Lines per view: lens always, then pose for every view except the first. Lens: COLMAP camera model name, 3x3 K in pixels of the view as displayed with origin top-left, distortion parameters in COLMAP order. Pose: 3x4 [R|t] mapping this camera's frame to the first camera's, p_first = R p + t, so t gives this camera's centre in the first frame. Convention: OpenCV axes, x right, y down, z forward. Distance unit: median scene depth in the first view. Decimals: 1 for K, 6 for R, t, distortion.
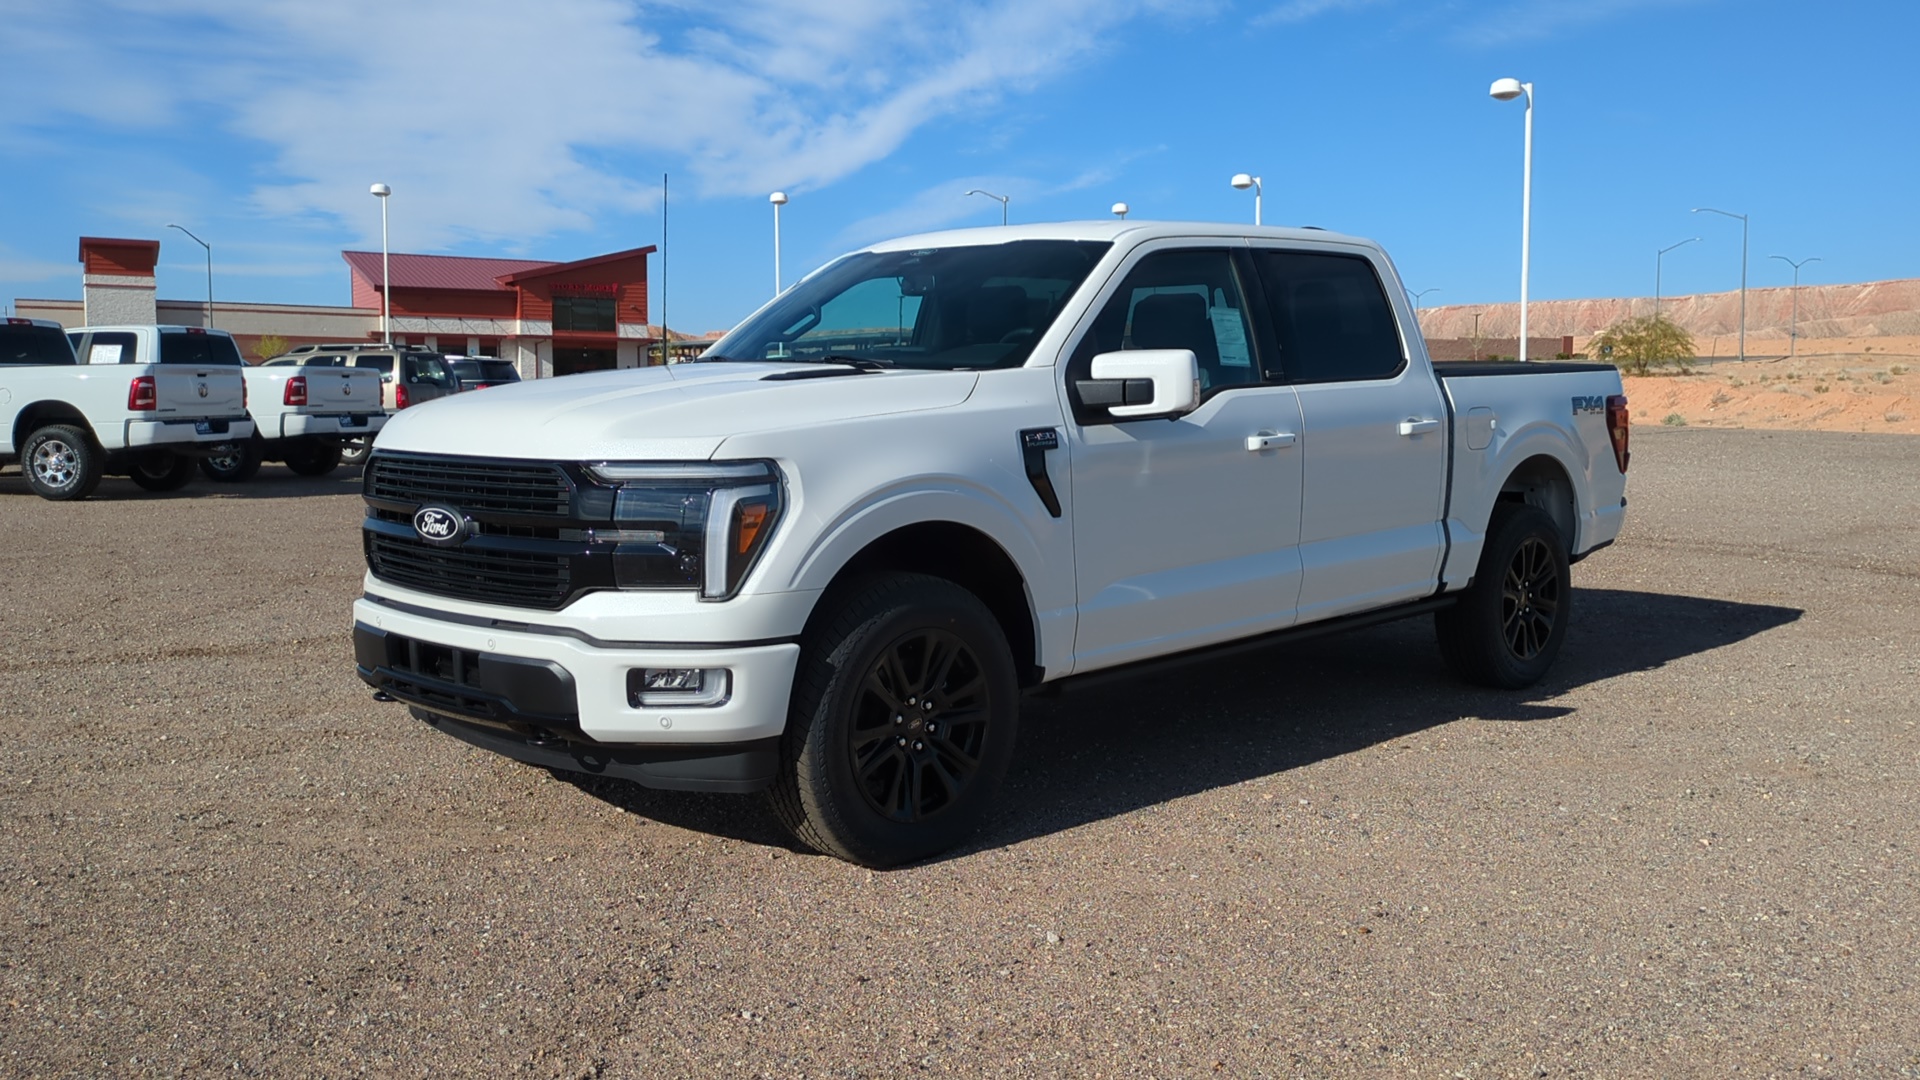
lens RADIAL K [[1799.4, 0, 955.3], [0, 1799.4, 551.2], [0, 0, 1]] dist [0.051454, 0.000000]
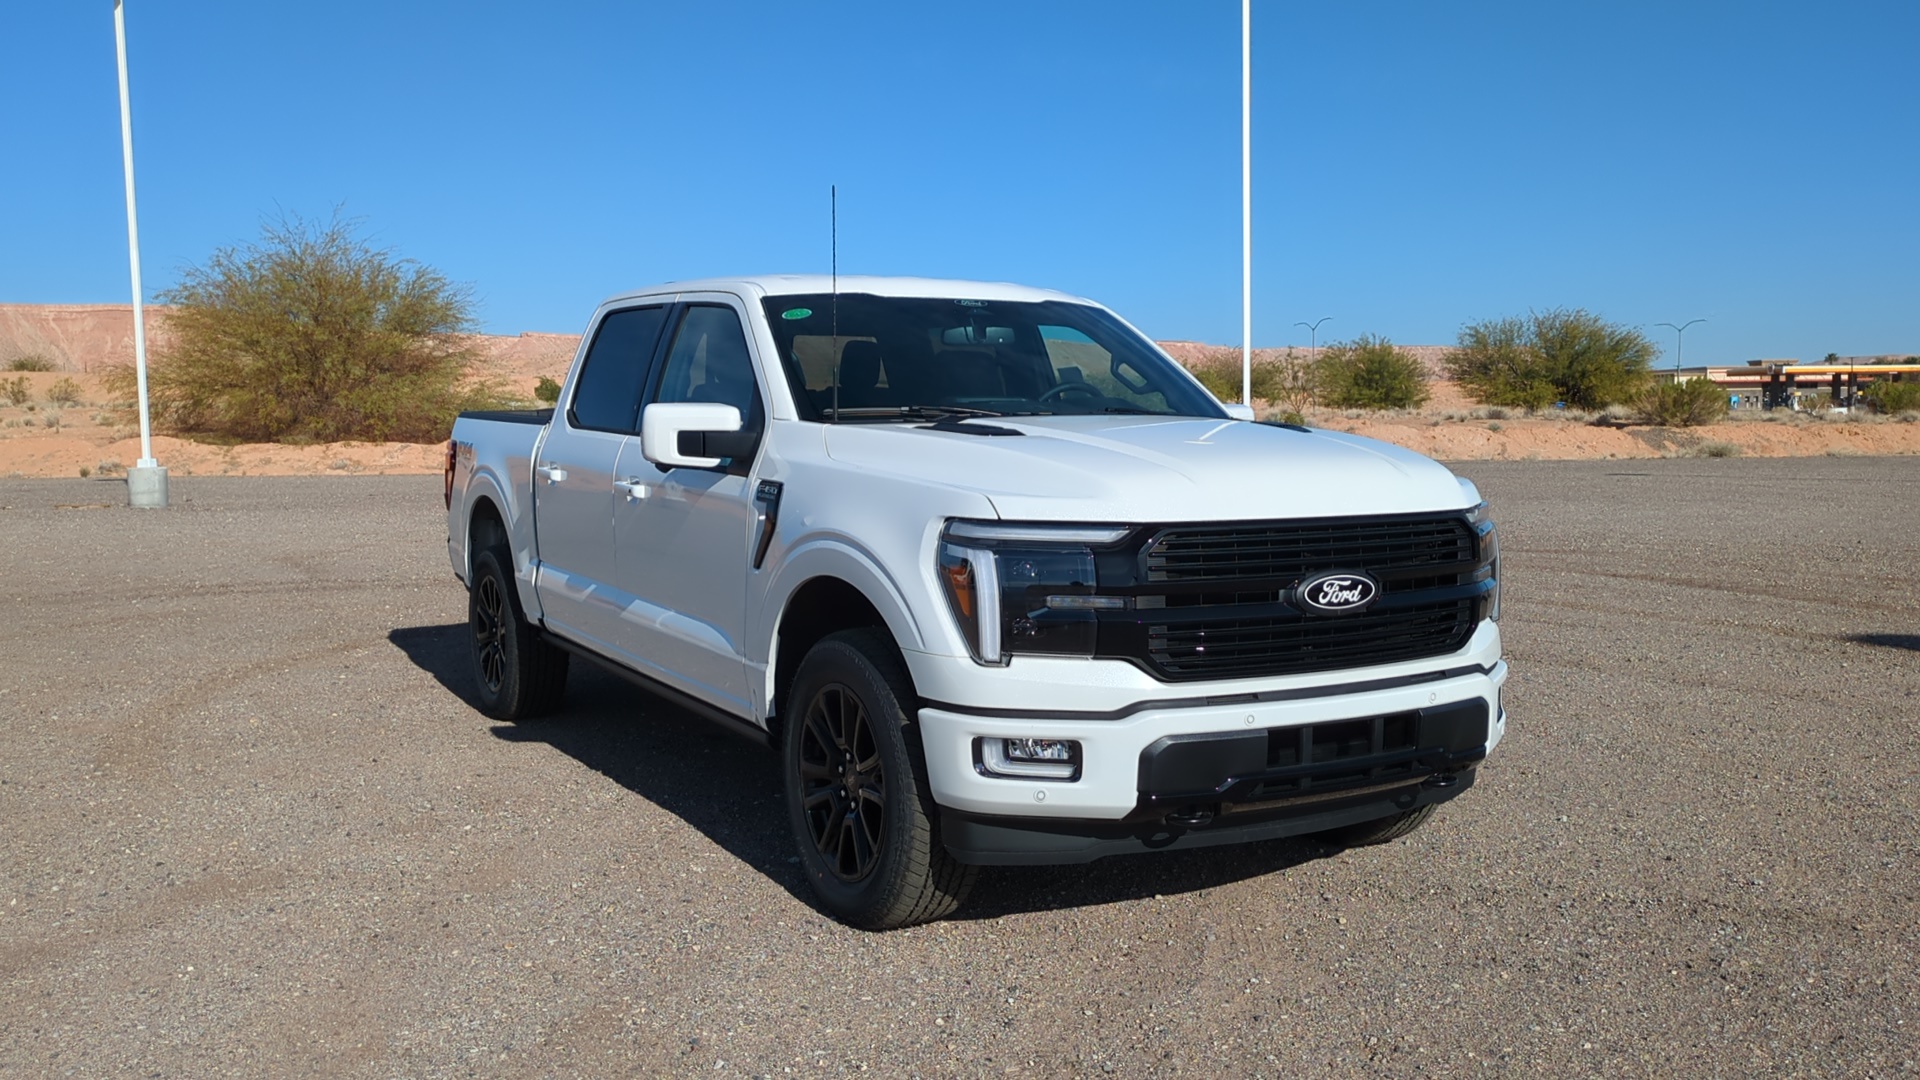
lens RADIAL K [[1799.4, 0, 975.8], [0, 1799.4, 552.2], [0, 0, 1]] dist [0.051454, 0.000000]
pose [[0.207929, -0.079405, 0.974916, -1.220180], [0.096815, 0.993476, 0.060268, -0.108683], [-0.973341, 0.081855, 0.214260, 0.970698]]
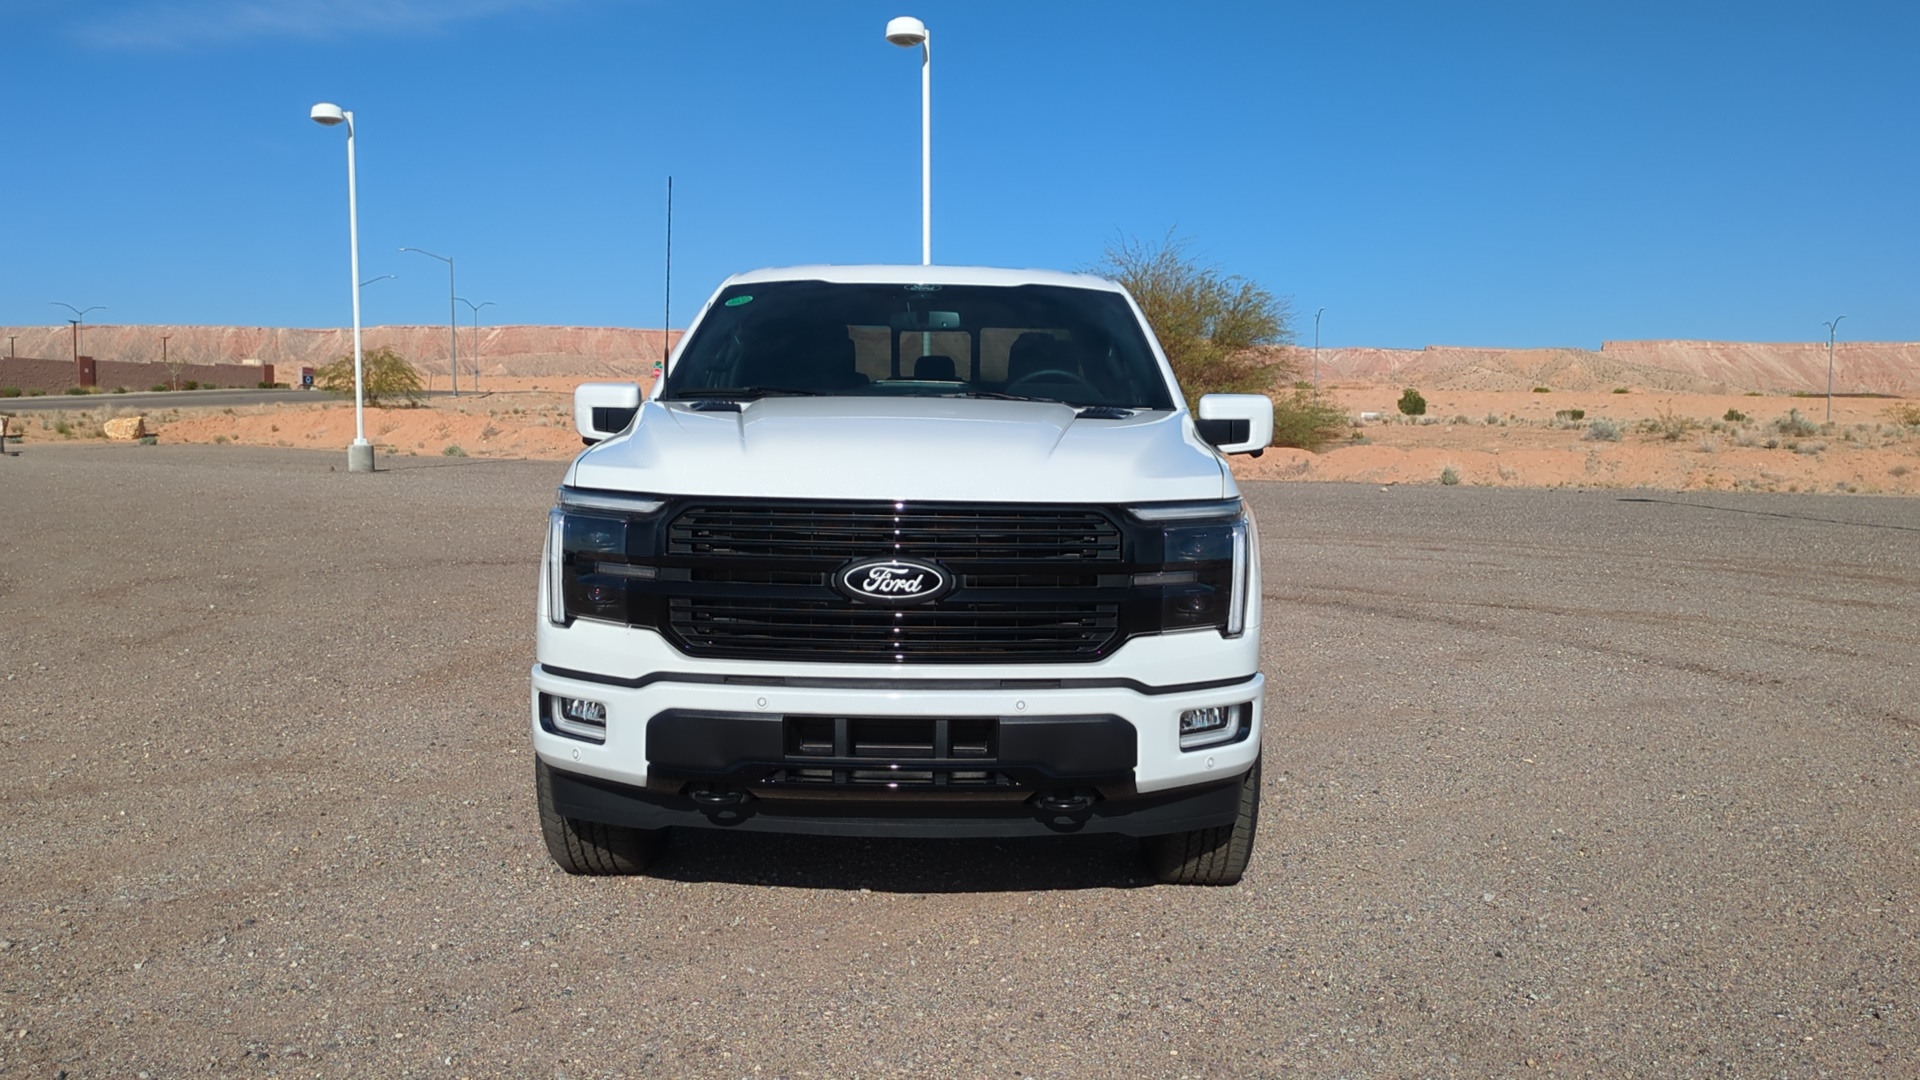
lens RADIAL K [[1799.4, 0, 993.1], [0, 1799.4, 563.3], [0, 0, 1]] dist [0.051454, 0.000000]
pose [[0.693926, -0.047194, 0.718498, -0.872107], [0.054107, 0.998446, 0.013325, -0.031968], [-0.718011, 0.029629, 0.695401, 0.352342]]
